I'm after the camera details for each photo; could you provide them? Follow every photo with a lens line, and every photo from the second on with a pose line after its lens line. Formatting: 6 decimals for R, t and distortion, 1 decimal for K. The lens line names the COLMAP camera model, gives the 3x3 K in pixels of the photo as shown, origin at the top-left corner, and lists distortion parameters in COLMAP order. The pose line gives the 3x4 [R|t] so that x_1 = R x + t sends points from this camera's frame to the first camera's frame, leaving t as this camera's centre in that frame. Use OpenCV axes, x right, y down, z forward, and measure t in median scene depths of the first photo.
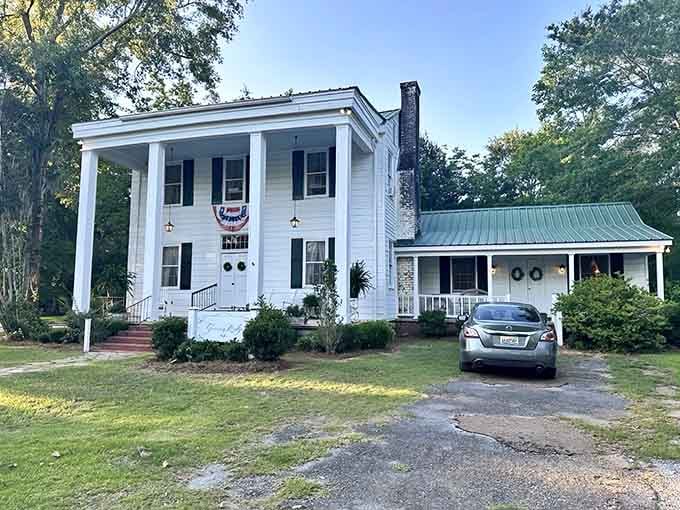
lens RADIAL K [[523.8, 0, 340.0], [0, 523.8, 255.0], [0, 0, 1]] dist [0.065070, -0.068213]
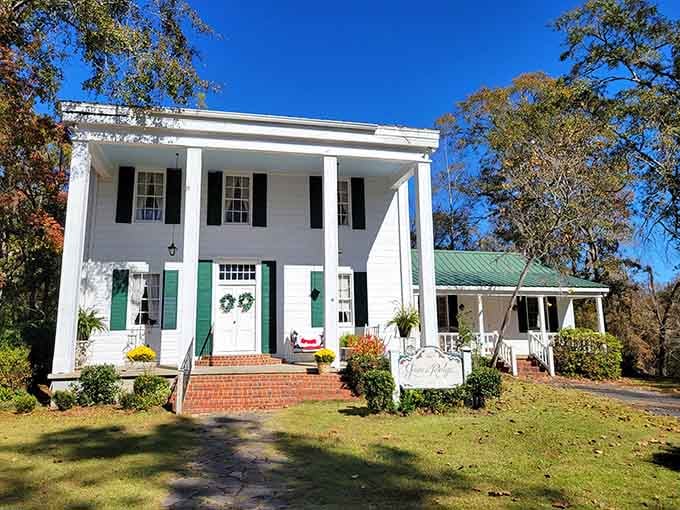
lens RADIAL K [[523.8, 0, 340.0], [0, 523.8, 255.0], [0, 0, 1]] dist [0.065070, -0.068213]
pose [[0.864758, 0.067459, 0.497637, -0.484263], [-0.032482, 0.996375, -0.078623, 0.010041], [-0.501137, 0.051826, 0.863815, 0.170187]]
